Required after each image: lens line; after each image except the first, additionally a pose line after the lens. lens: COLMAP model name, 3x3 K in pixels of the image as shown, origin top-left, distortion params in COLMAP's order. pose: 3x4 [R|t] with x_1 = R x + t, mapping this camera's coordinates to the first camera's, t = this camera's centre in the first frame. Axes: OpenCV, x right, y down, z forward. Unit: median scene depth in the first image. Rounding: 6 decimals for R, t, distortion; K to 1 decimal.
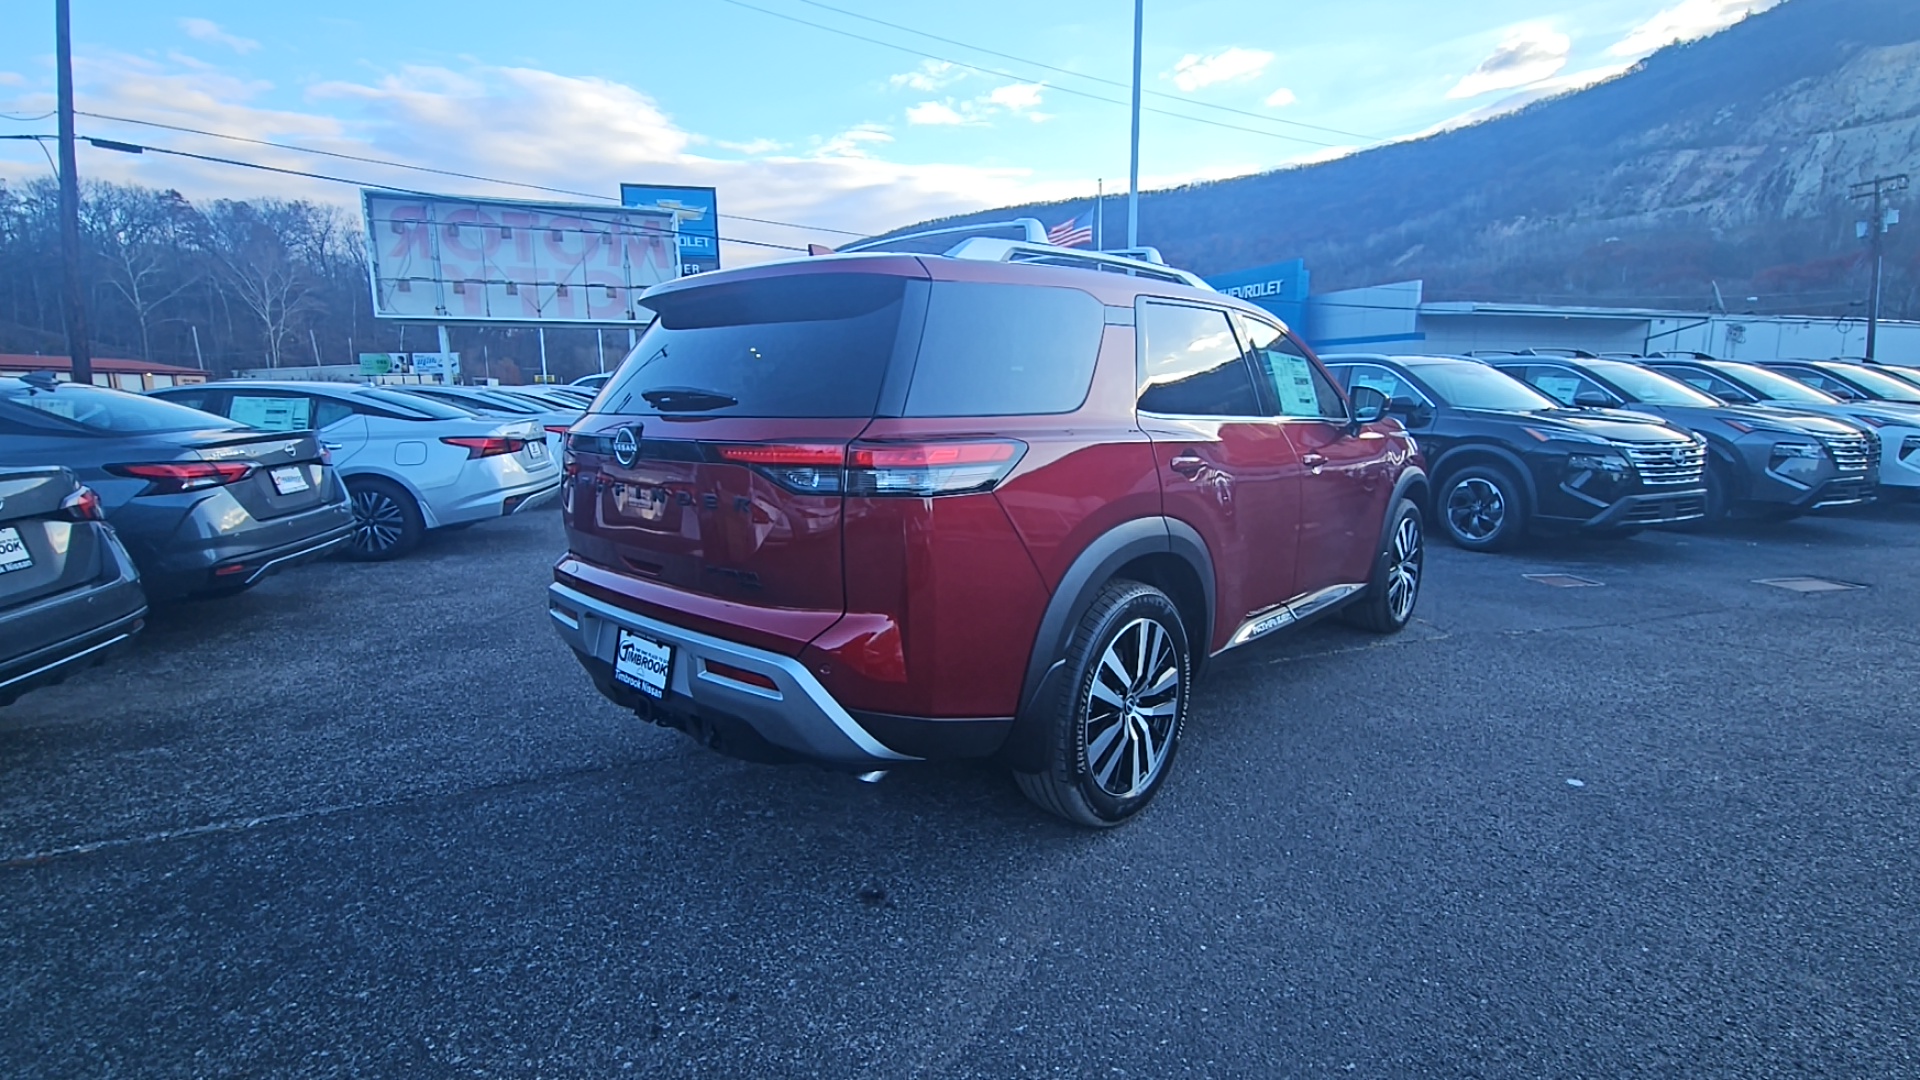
lens RADIAL K [[856.4, 0, 956.5], [0, 856.4, 533.6], [0, 0, 1]] dist [0.001835, 0.000296]
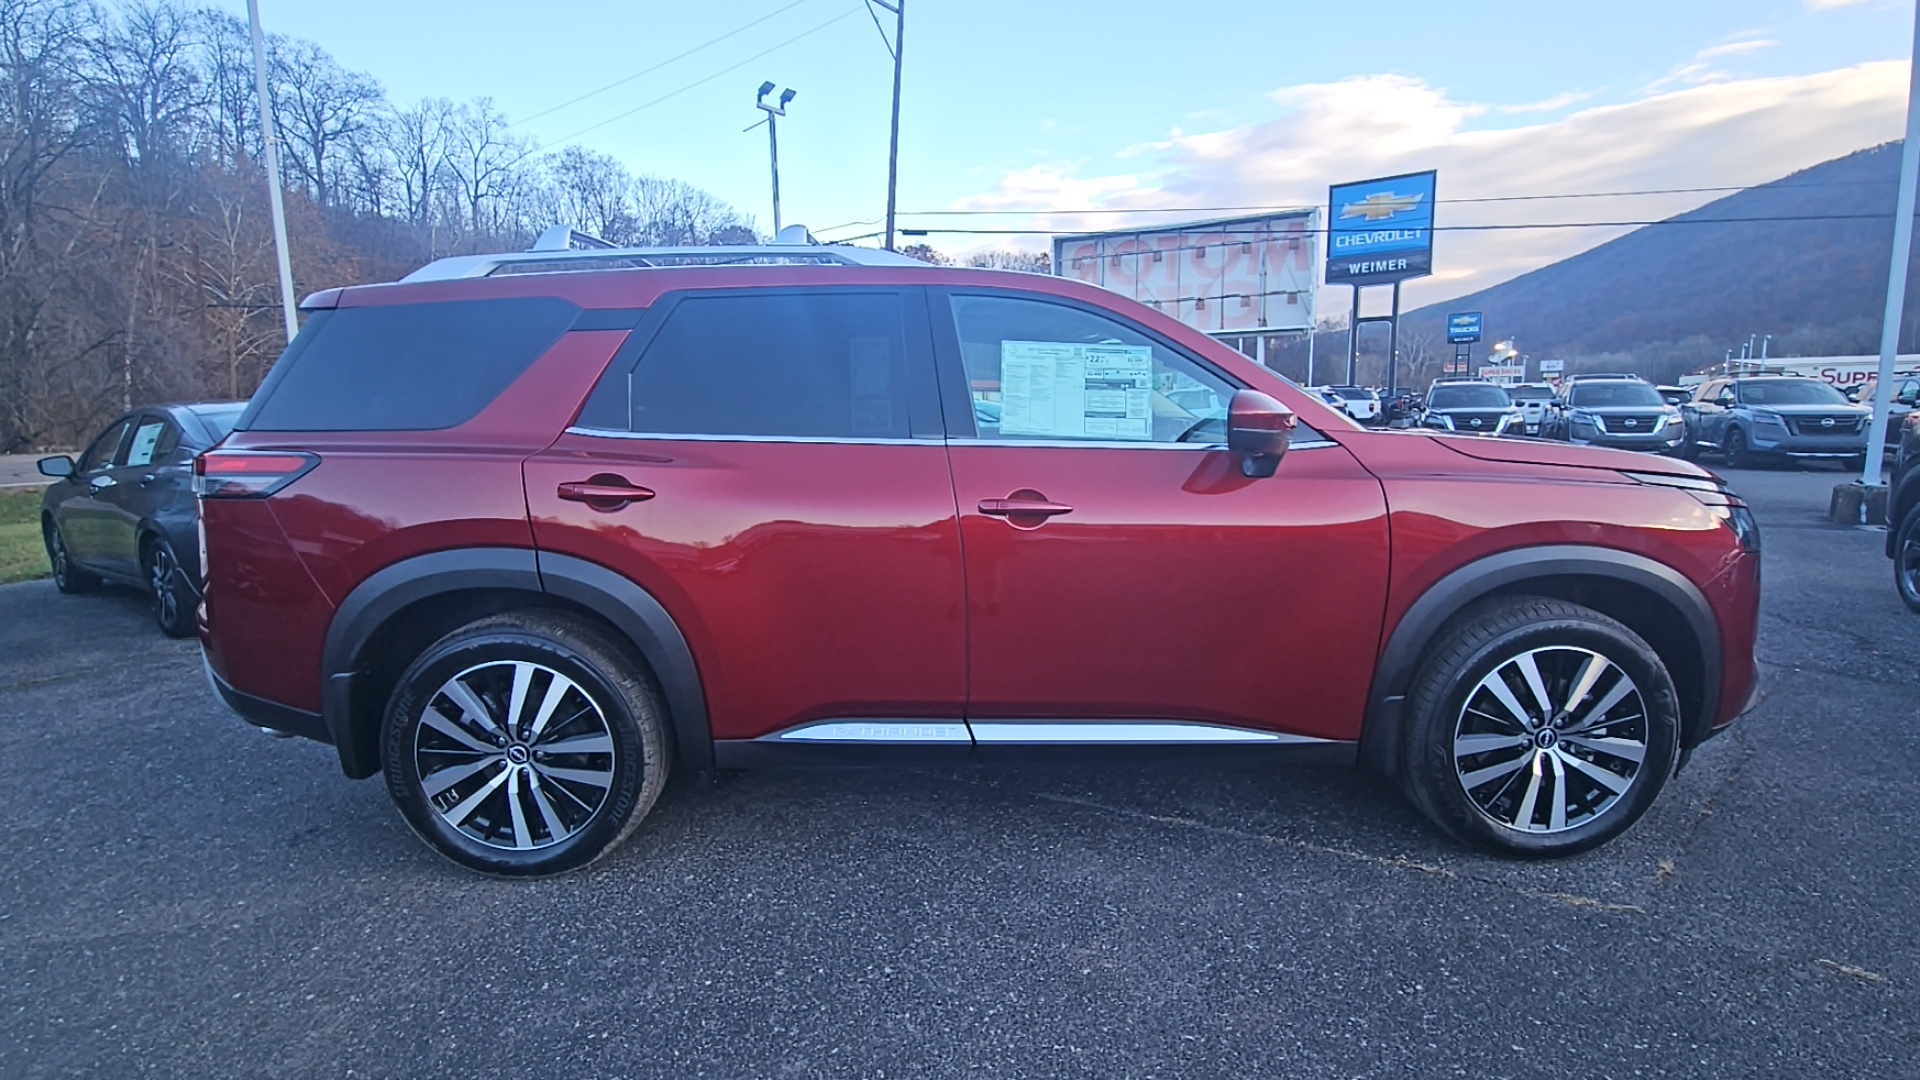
lens RADIAL K [[856.4, 0, 956.5], [0, 856.4, 533.6], [0, 0, 1]] dist [0.001835, 0.000296]
pose [[0.682034, 0.101614, -0.724226, 0.125530], [-0.104970, 0.993648, 0.040561, -0.014080], [0.723747, 0.048358, 0.688368, 0.070044]]
